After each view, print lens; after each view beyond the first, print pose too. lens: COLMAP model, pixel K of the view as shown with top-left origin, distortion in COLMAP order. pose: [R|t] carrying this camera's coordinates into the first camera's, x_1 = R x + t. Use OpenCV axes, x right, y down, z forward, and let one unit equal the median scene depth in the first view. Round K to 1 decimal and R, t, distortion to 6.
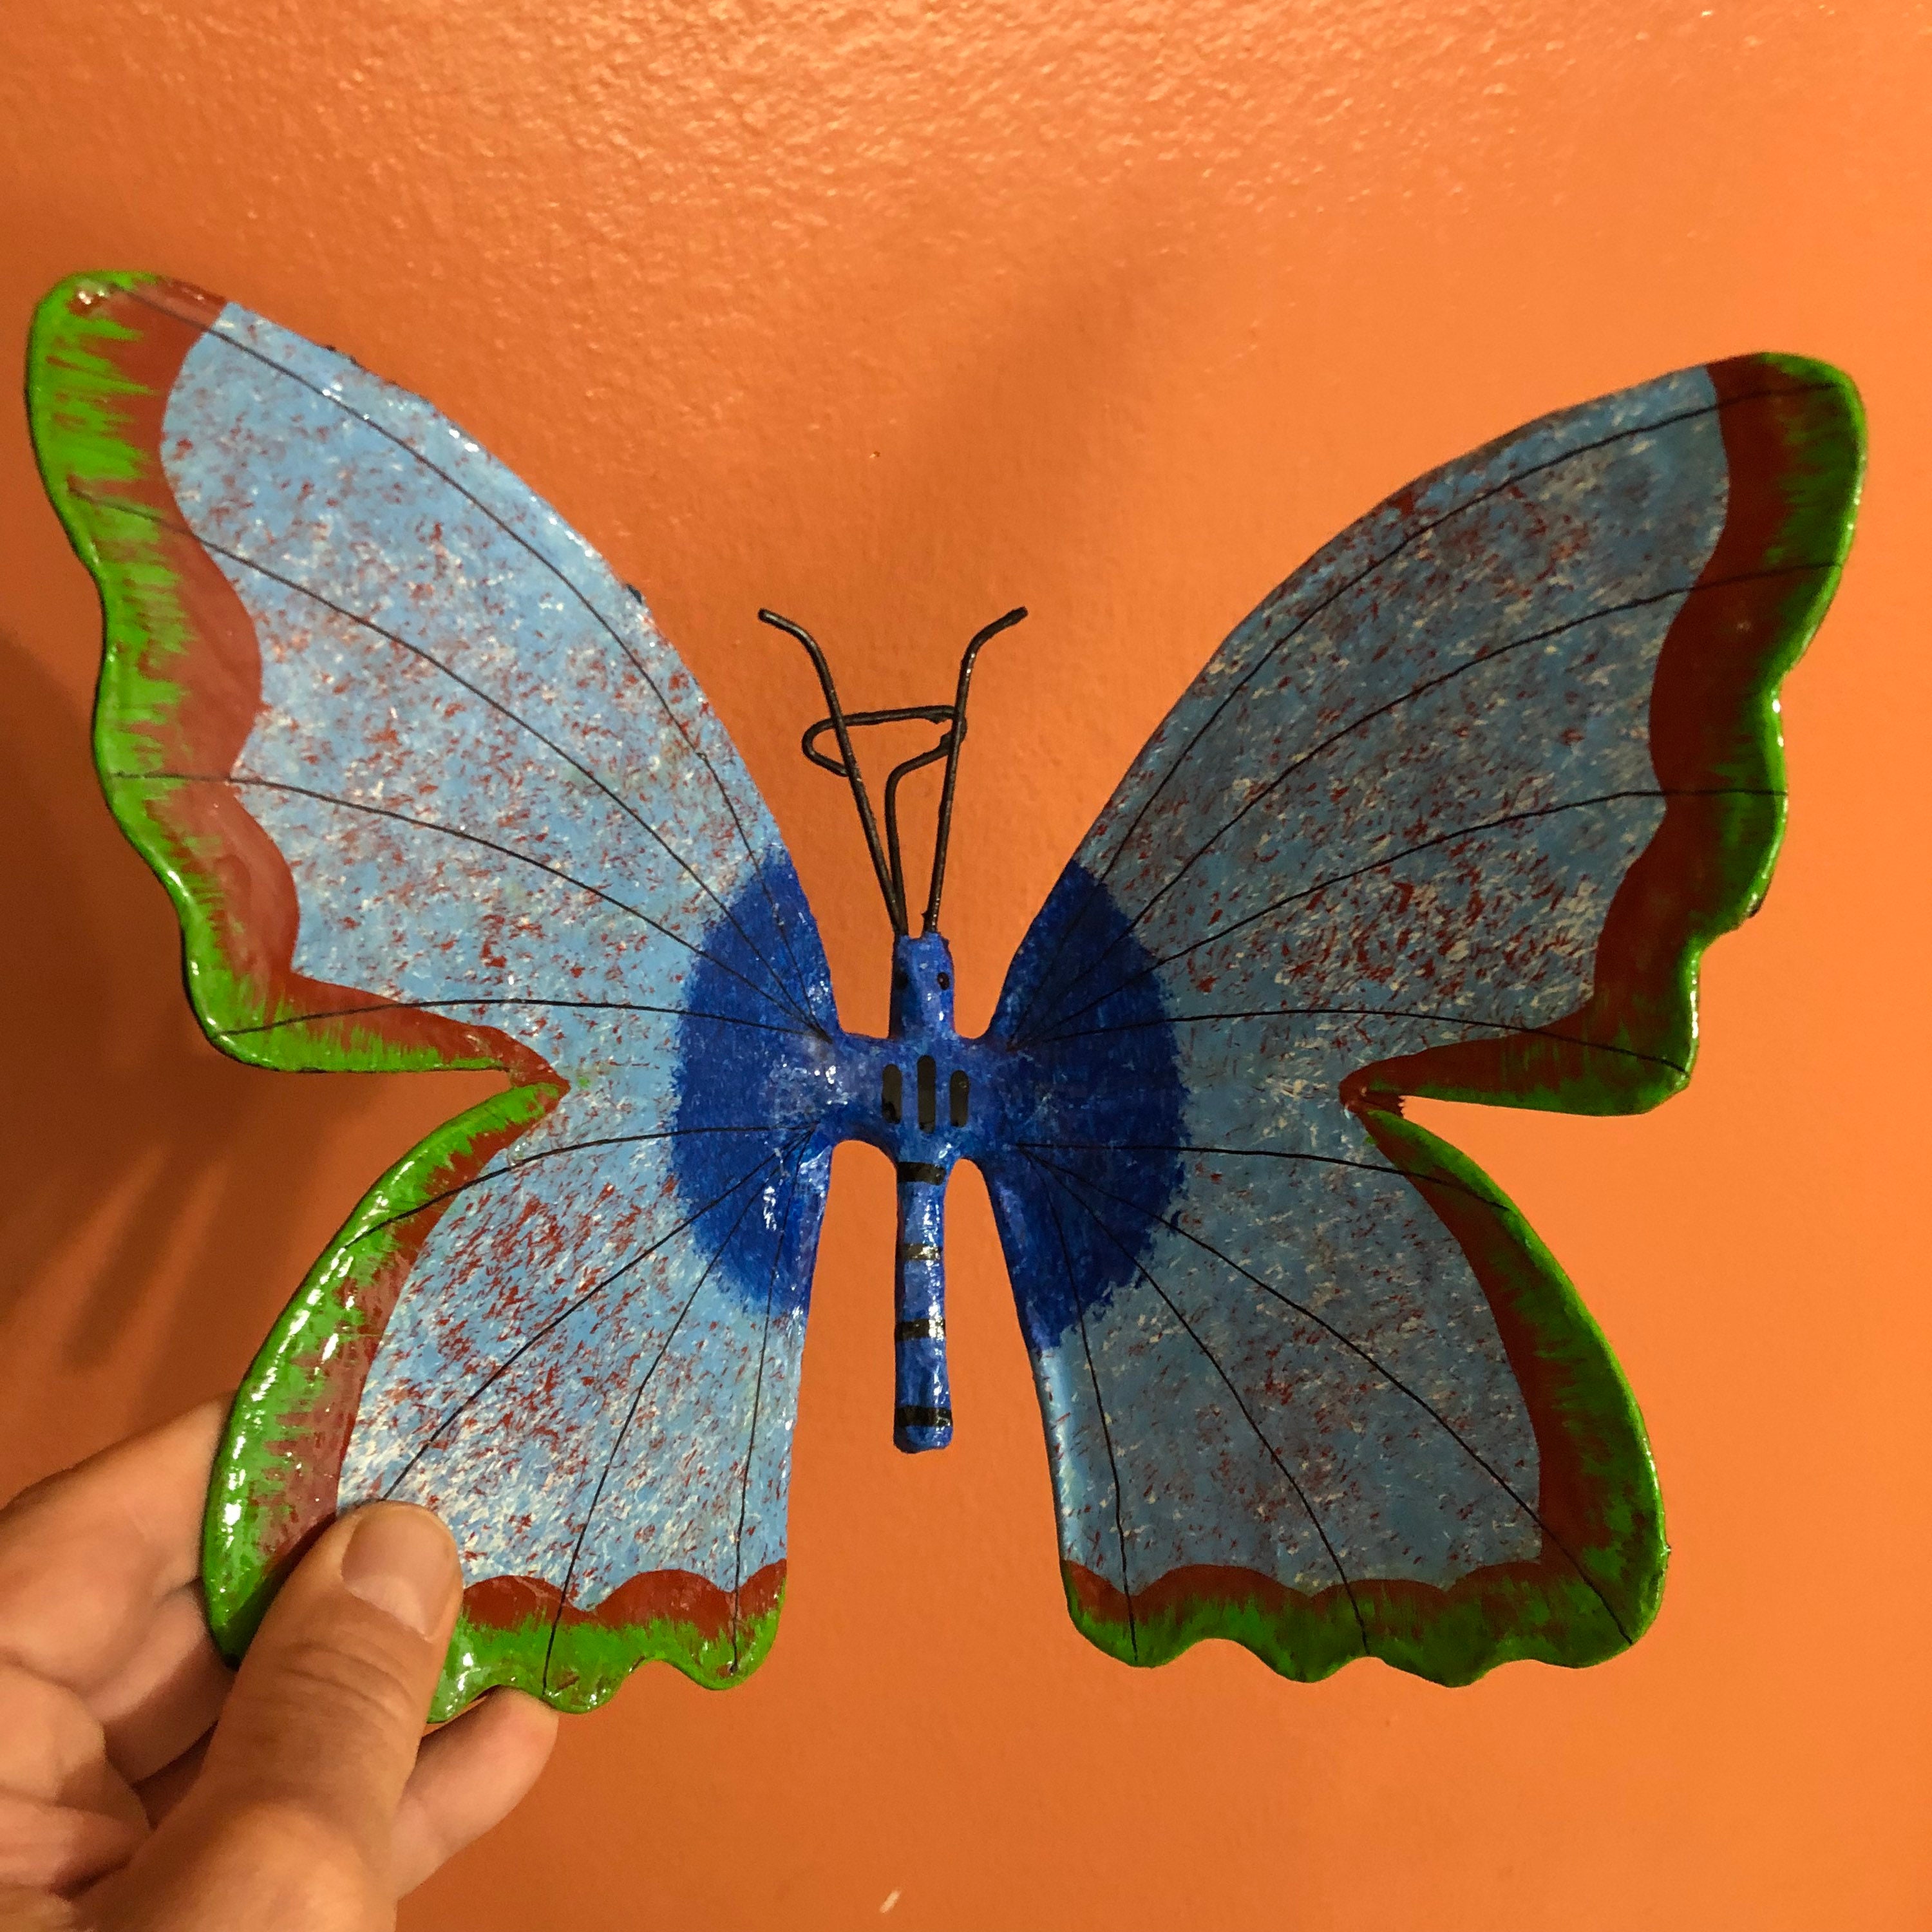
lens RADIAL K [[2282.5, 0, 1000.5], [0, 2282.5, 931.0], [0, 0, 1]] dist [0.092938, 0.000000]
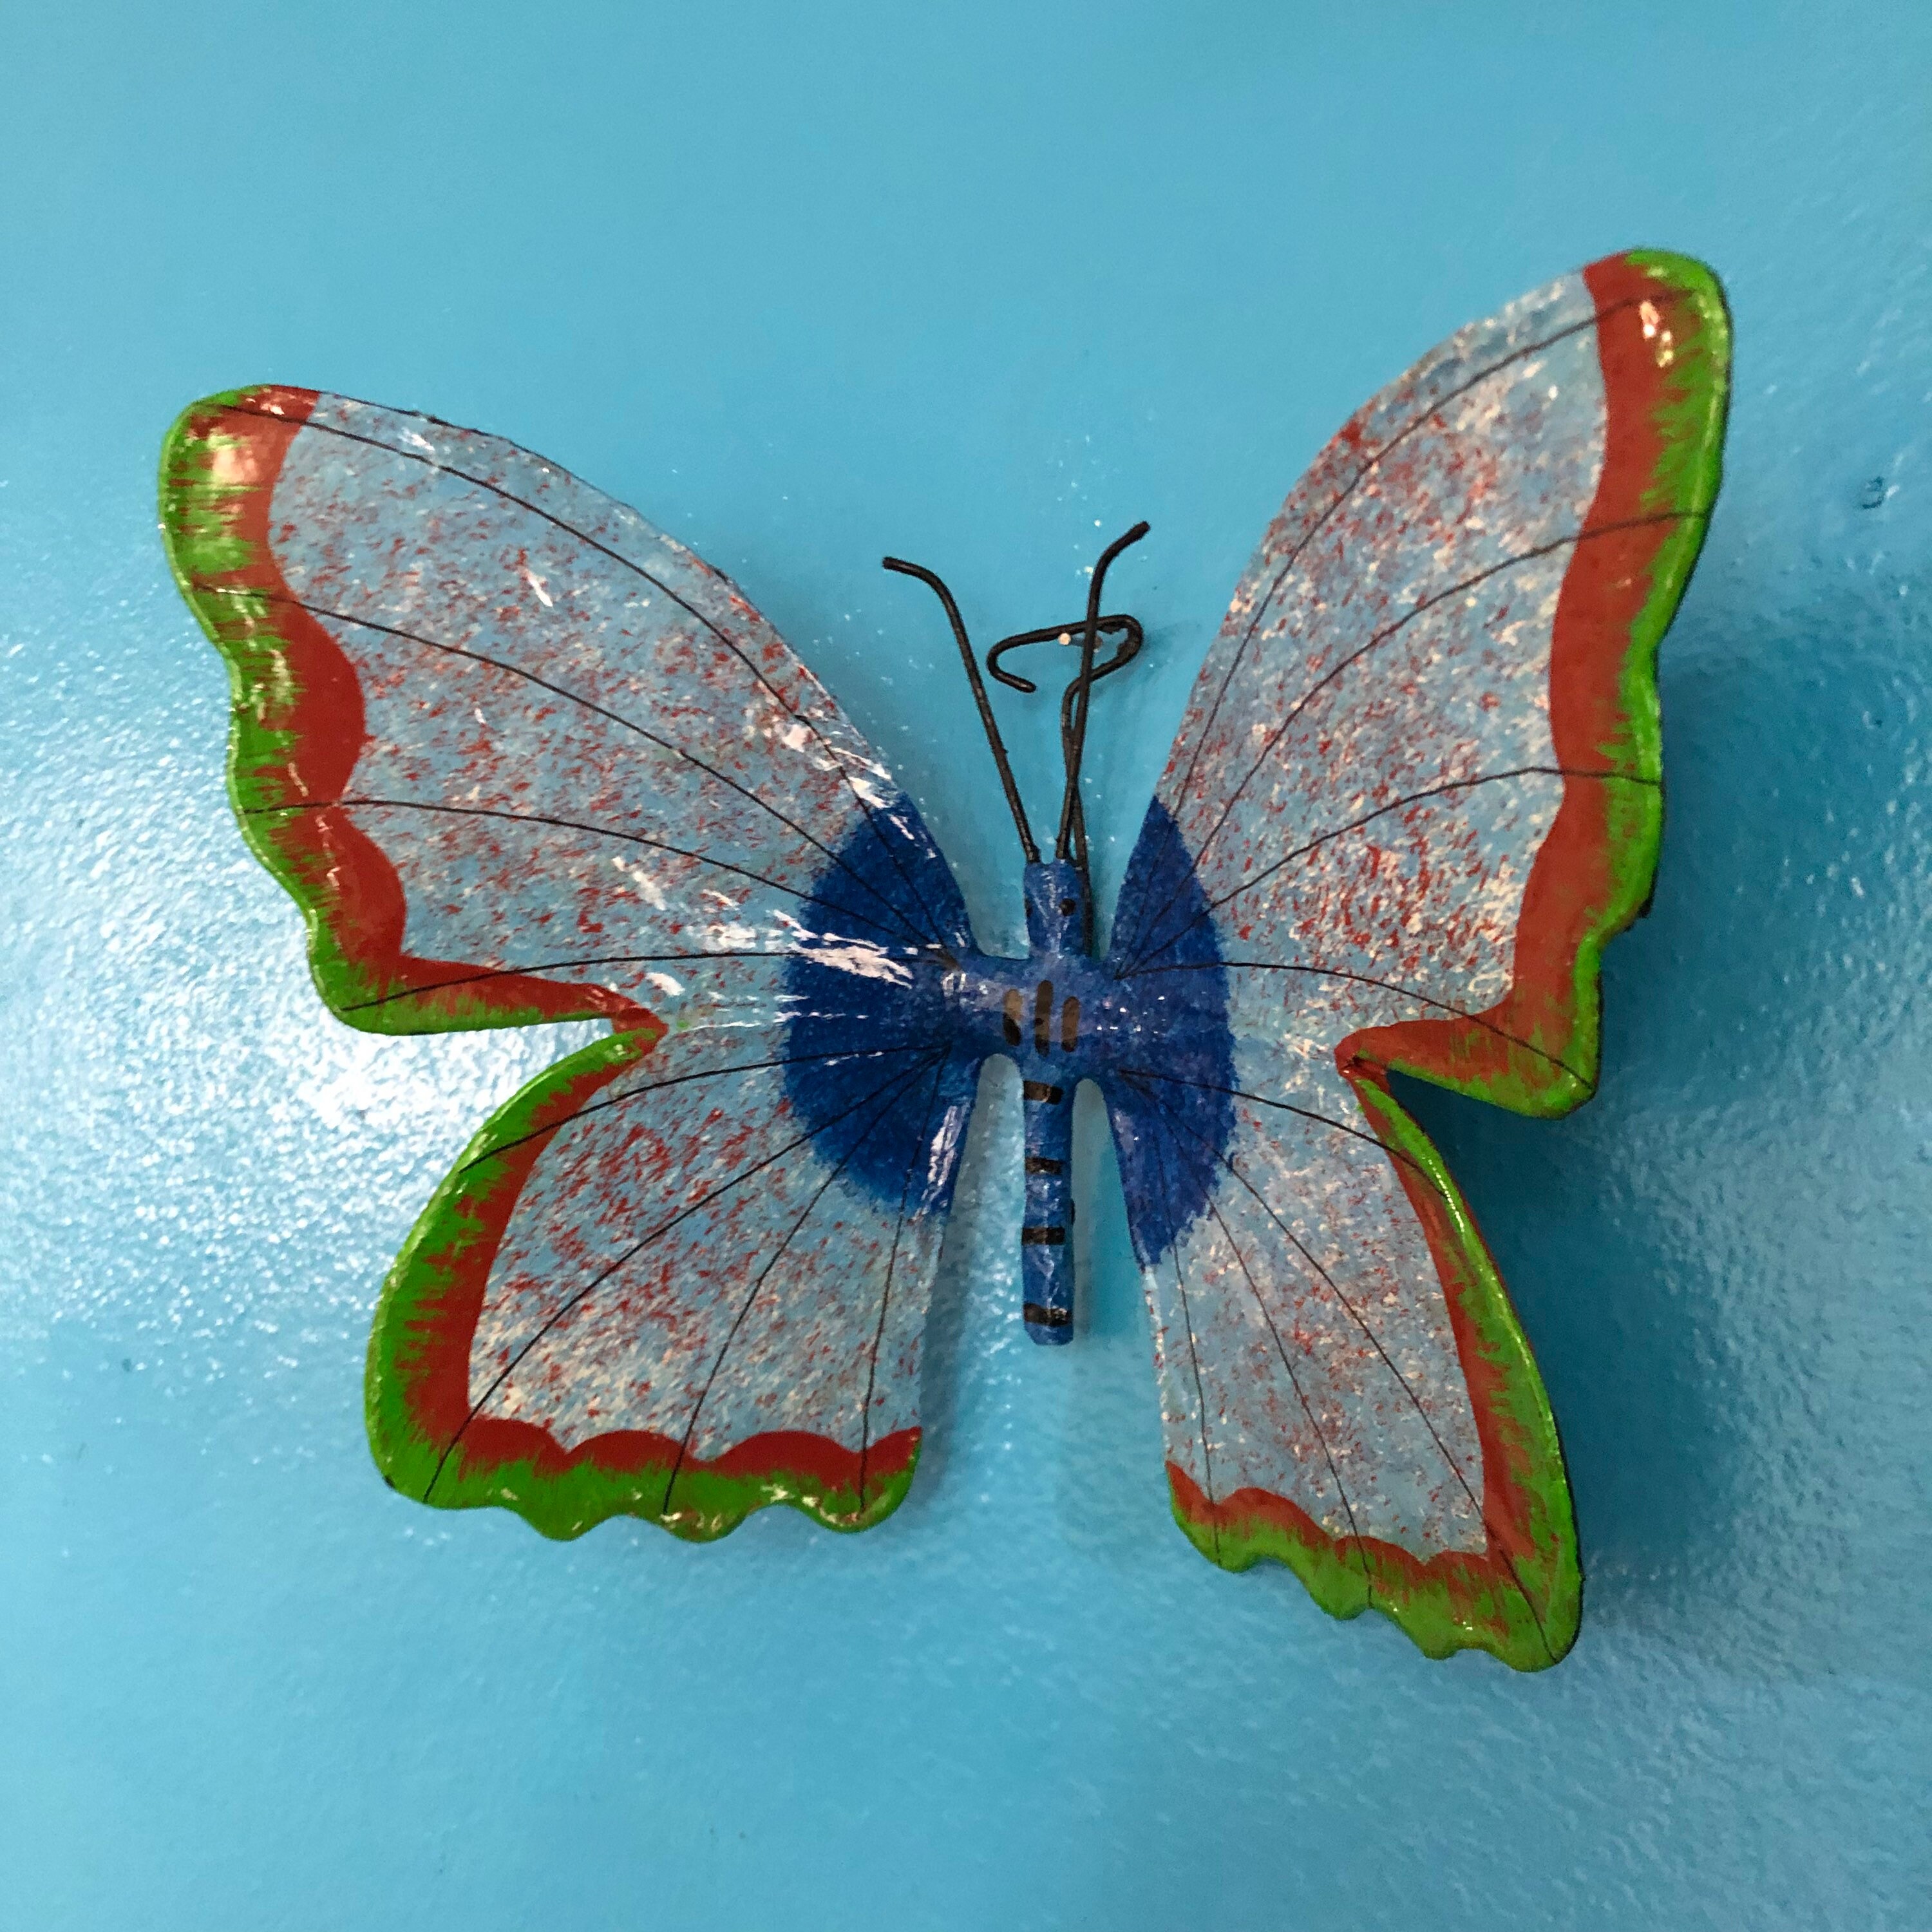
lens RADIAL K [[2282.5, 0, 952.0], [0, 2282.5, 957.1], [0, 0, 1]] dist [0.092938, 0.000000]
pose [[0.840185, 0.028919, -0.541528, 0.553332], [0.076113, 0.982404, 0.170554, -0.153260], [0.536931, -0.184514, 0.823200, 0.129532]]
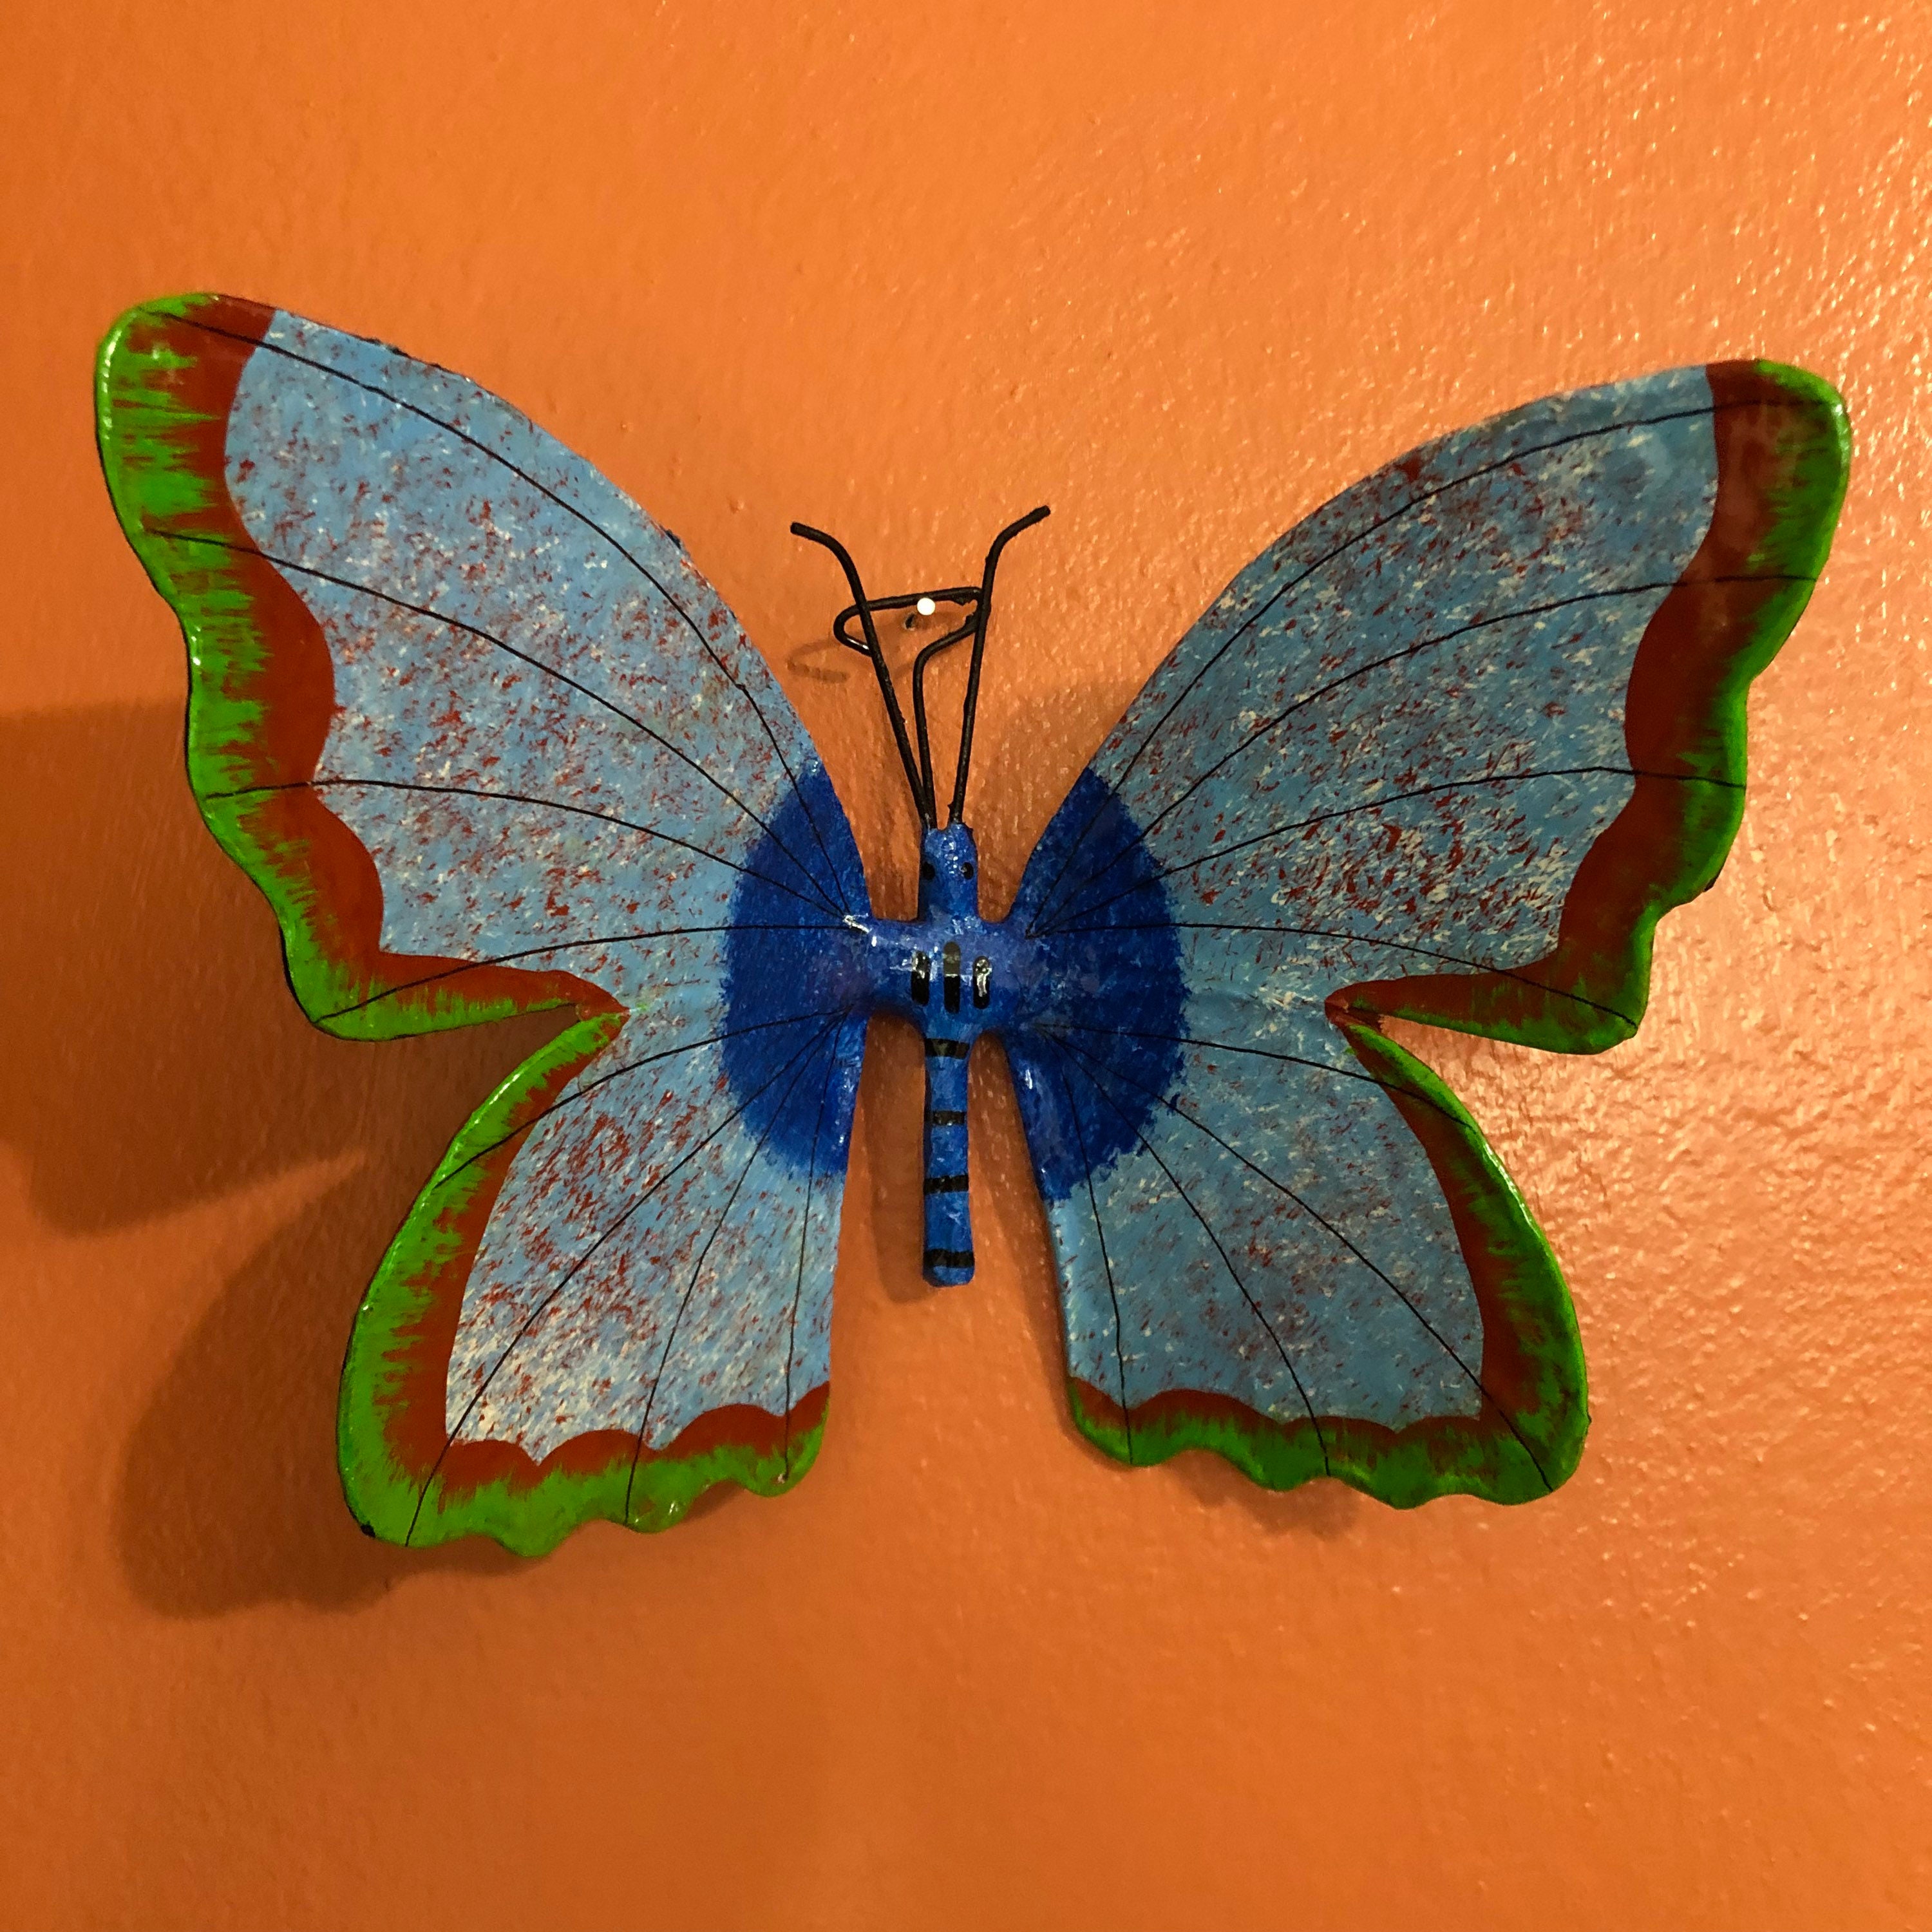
lens RADIAL K [[2282.5, 0, 1012.1], [0, 2282.5, 950.4], [0, 0, 1]] dist [0.092938, 0.000000]
pose [[0.999896, 0.010247, -0.010166, 0.008389], [-0.007401, 0.968640, 0.248359, -0.236622], [0.012392, -0.248258, 0.968615, -0.065570]]
